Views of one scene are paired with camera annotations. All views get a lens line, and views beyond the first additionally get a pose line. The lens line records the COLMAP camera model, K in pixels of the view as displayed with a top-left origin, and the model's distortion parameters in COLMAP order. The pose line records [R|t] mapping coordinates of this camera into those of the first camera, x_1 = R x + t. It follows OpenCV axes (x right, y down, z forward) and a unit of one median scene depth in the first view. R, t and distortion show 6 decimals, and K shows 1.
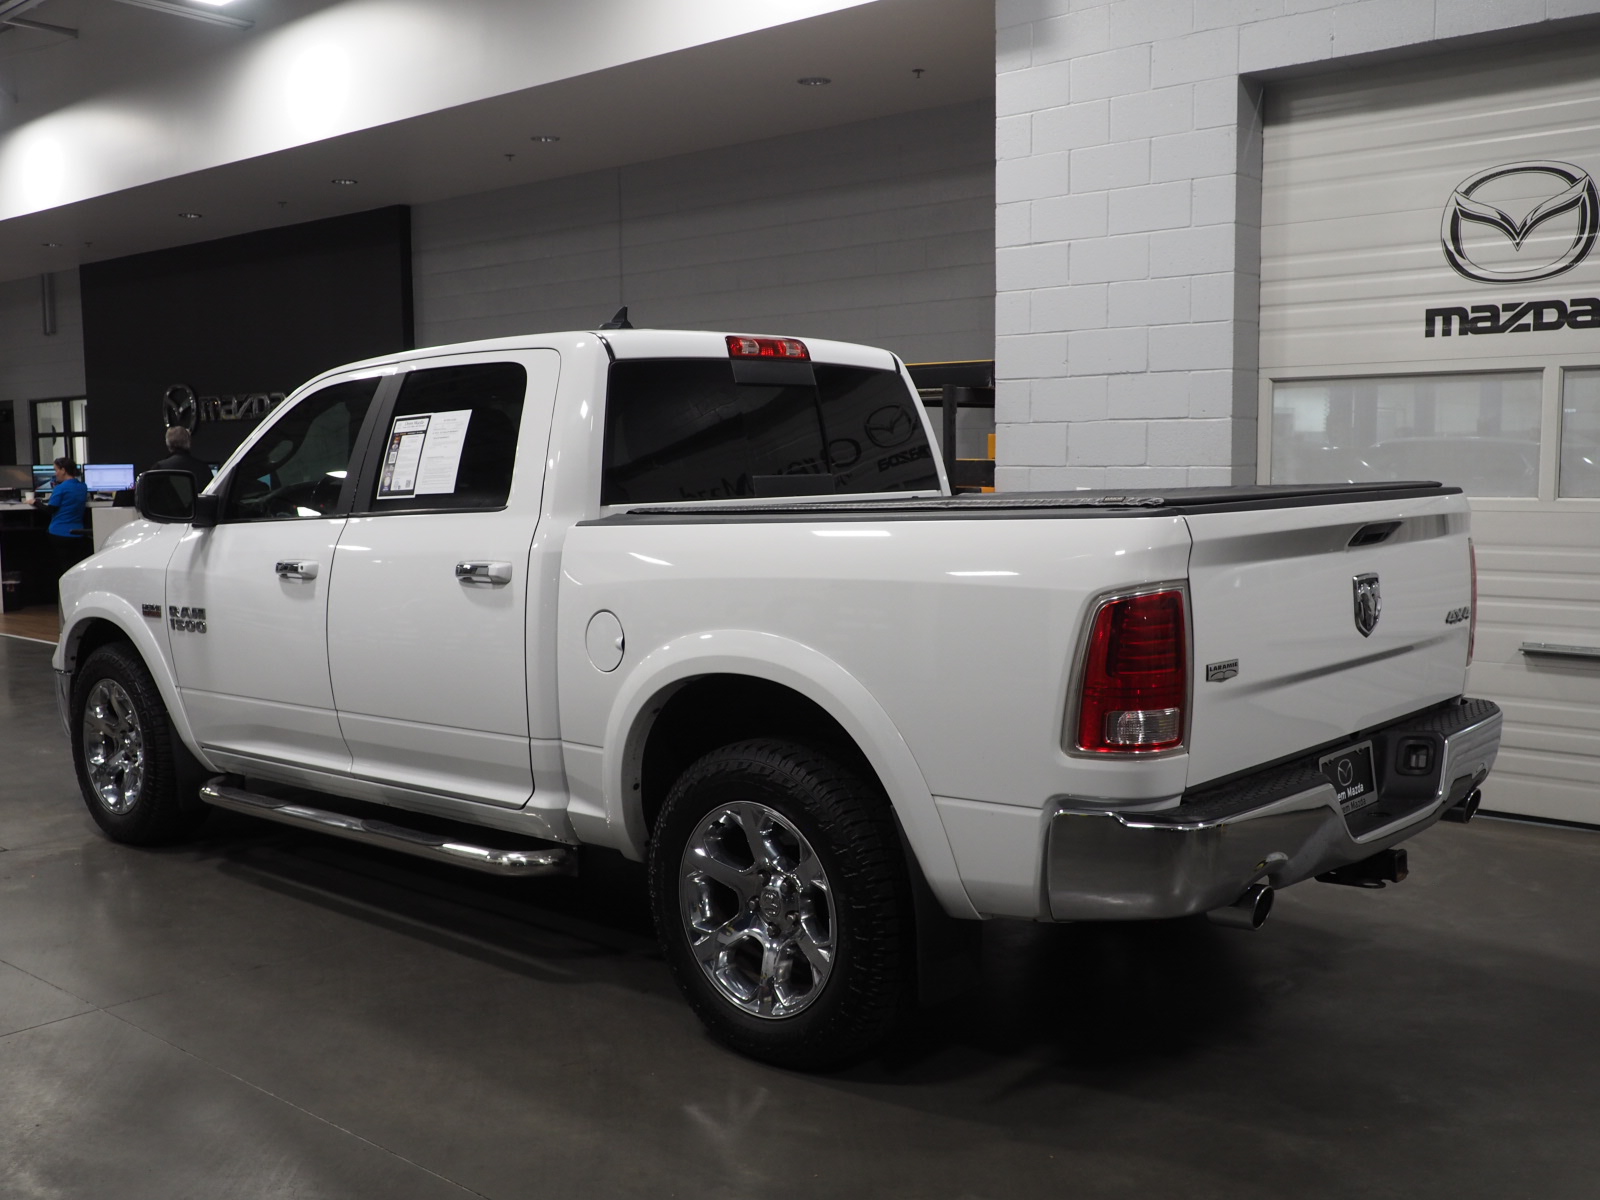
lens RADIAL K [[1656.1, 0, 795.2], [0, 1656.1, 607.5], [0, 0, 1]] dist [0.010212, 0.000000]
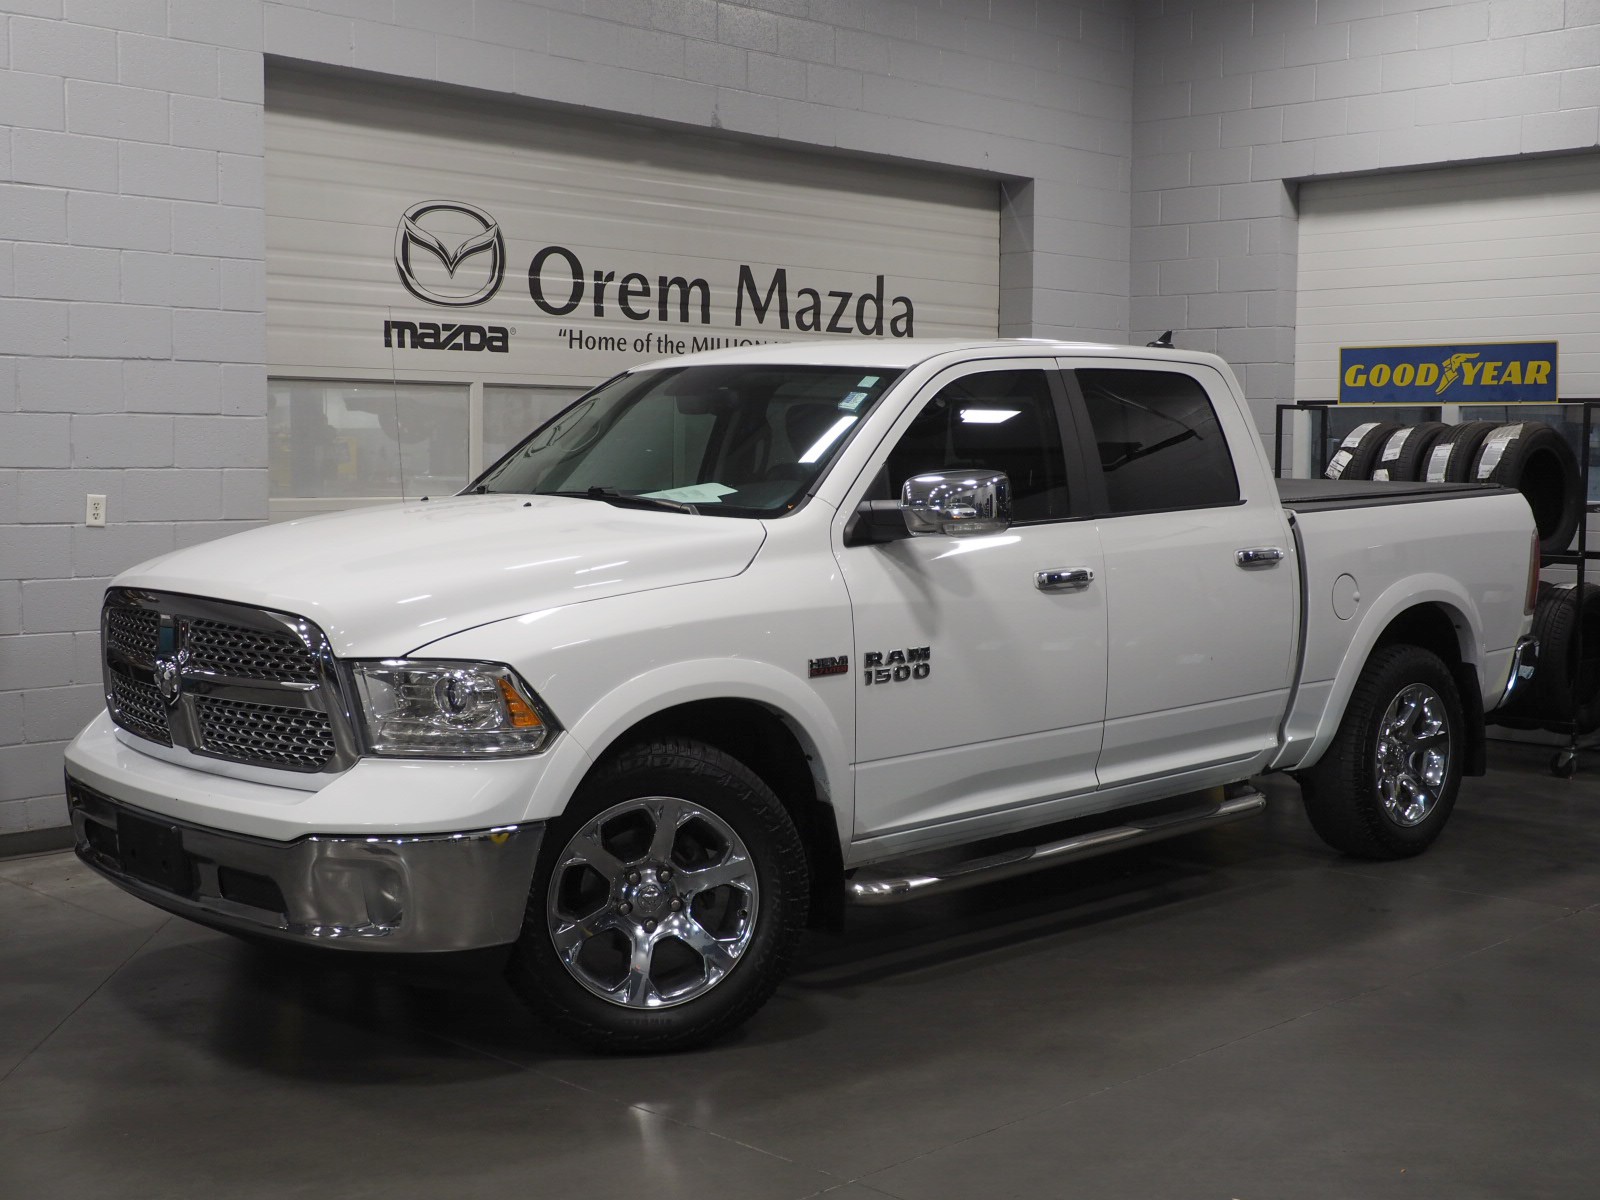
lens RADIAL K [[1928.0, 0, 795.0], [0, 1928.0, 594.2], [0, 0, 1]] dist [0.004809, 0.000000]
pose [[0.074915, -0.064651, 0.995092, -0.860016], [0.086644, 0.994544, 0.058093, -0.055890], [-0.993419, 0.081867, 0.080108, 0.669954]]
